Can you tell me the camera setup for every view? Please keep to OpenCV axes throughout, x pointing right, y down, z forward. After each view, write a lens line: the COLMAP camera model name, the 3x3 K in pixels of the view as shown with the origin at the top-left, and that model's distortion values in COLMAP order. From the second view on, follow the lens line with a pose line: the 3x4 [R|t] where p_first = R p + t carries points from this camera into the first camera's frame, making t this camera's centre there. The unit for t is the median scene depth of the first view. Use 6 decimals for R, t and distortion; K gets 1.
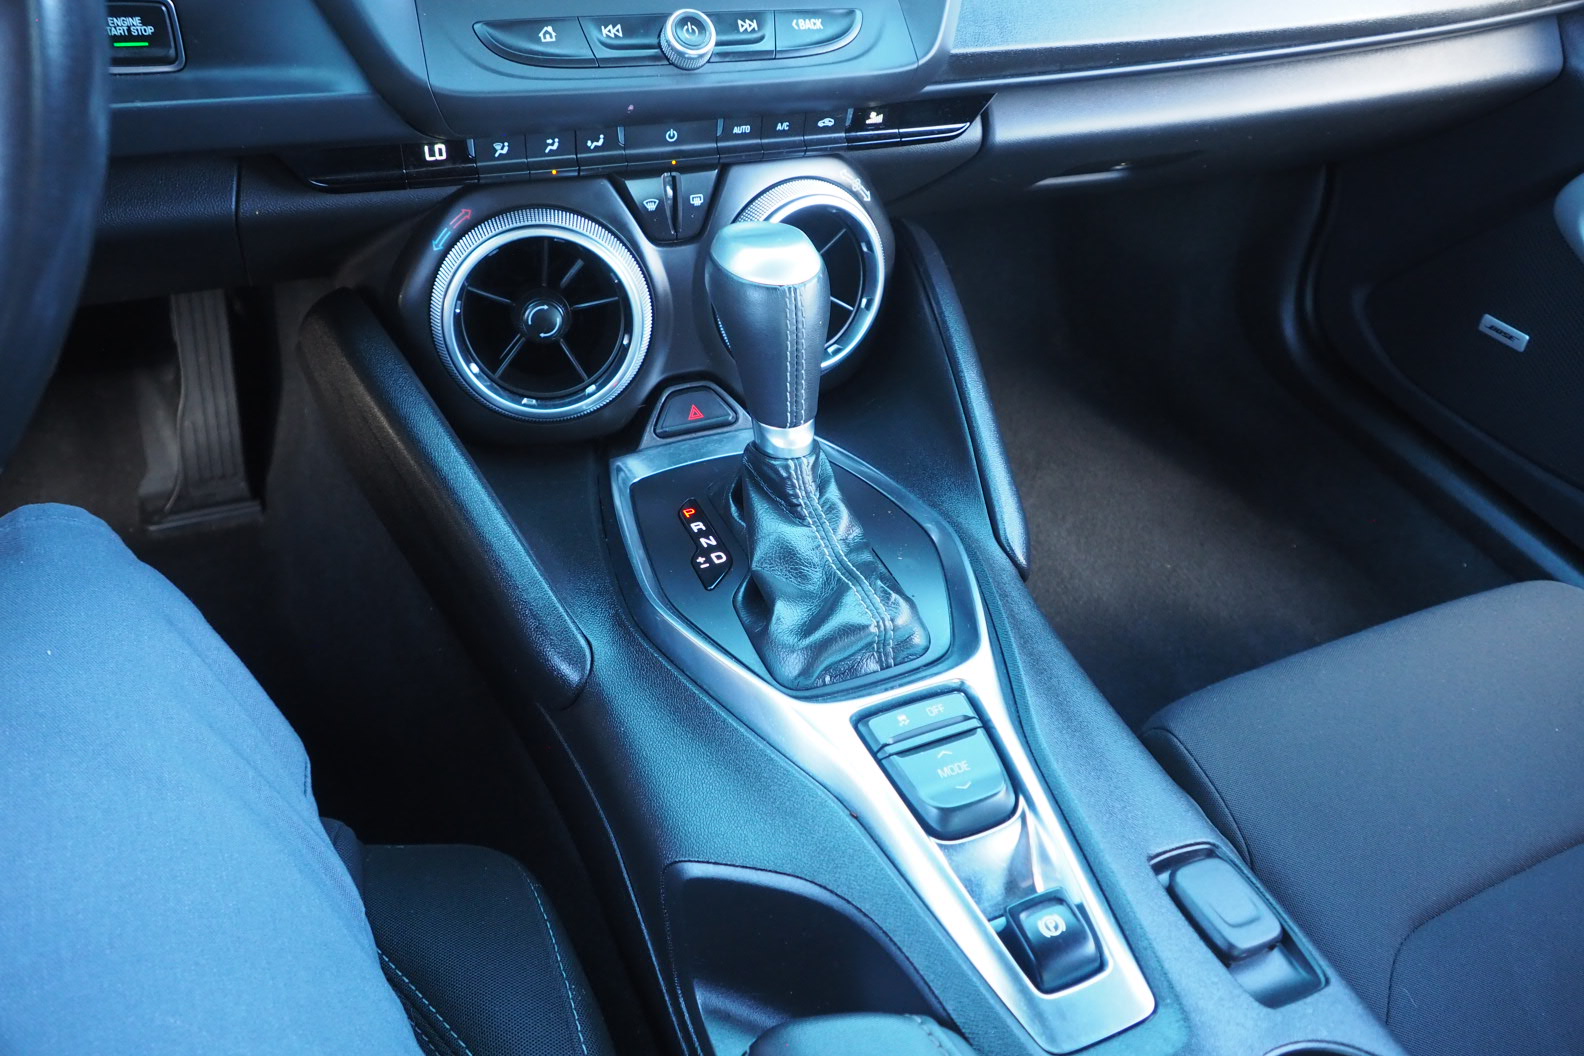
lens RADIAL K [[1132.2, 0, 792.0], [0, 1132.2, 528.0], [0, 0, 1]] dist [-0.027201, 0.012996]
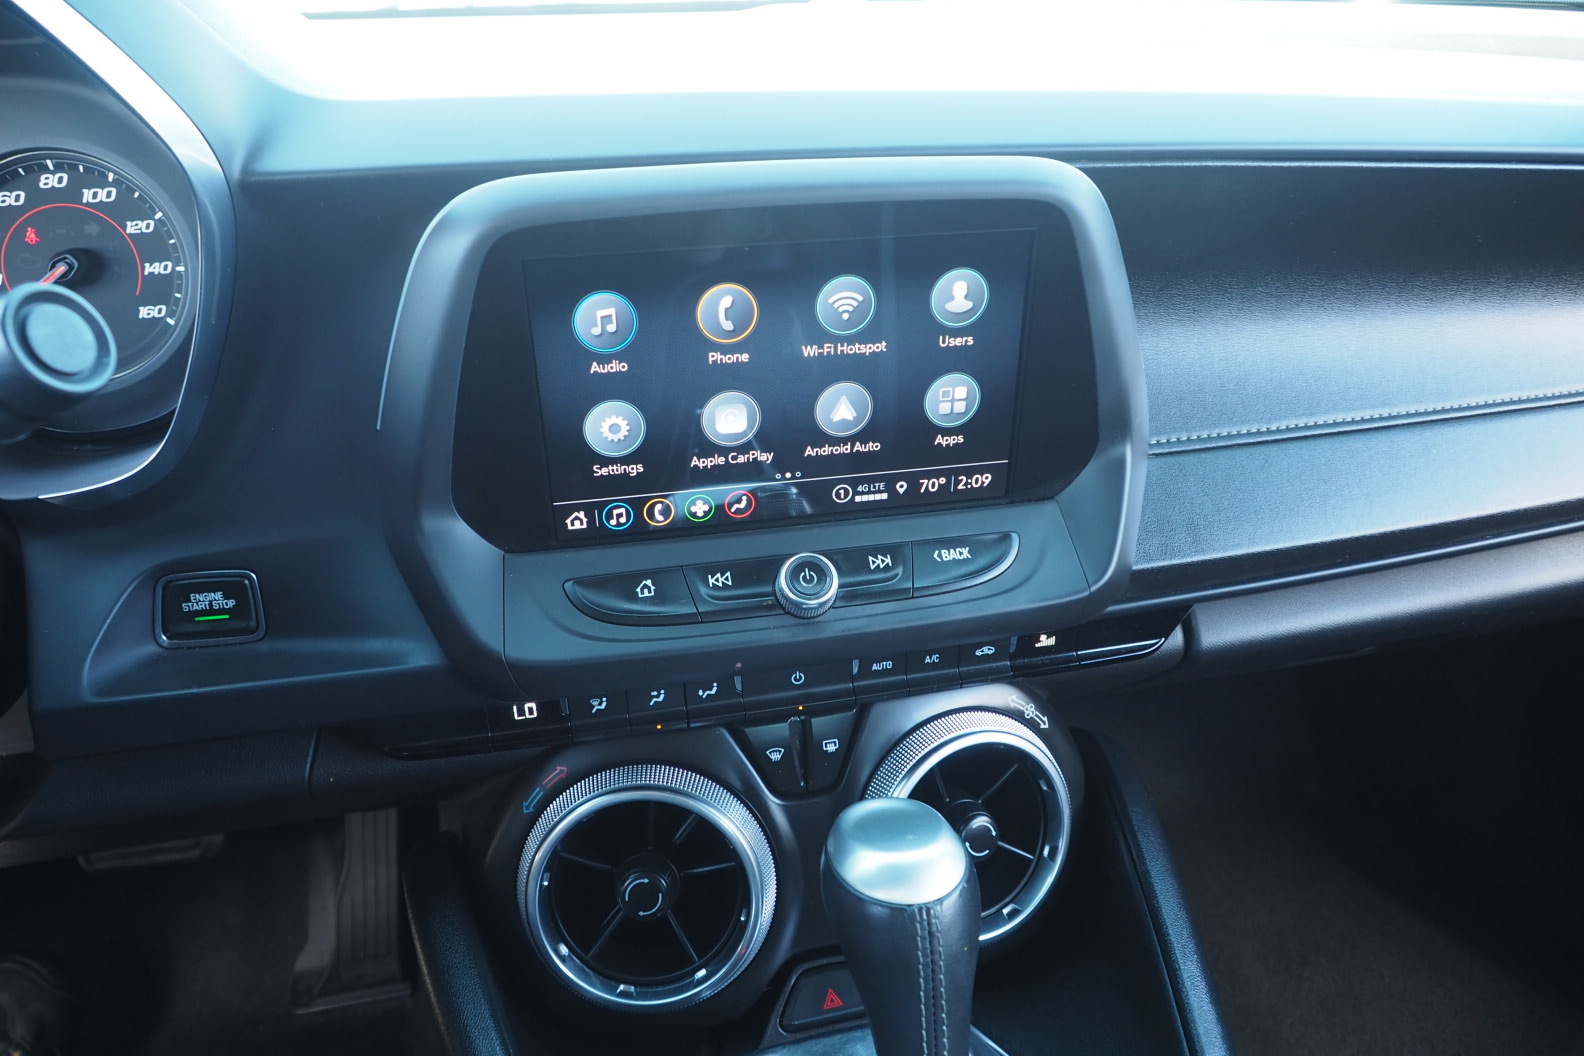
lens RADIAL K [[1132.2, 0, 792.0], [0, 1132.2, 528.0], [0, 0, 1]] dist [-0.027201, 0.012996]
pose [[0.978825, -0.035647, -0.201571, 0.064502], [-0.030829, 0.947817, -0.317321, -0.179241], [0.202364, 0.316816, 0.926648, 0.164132]]
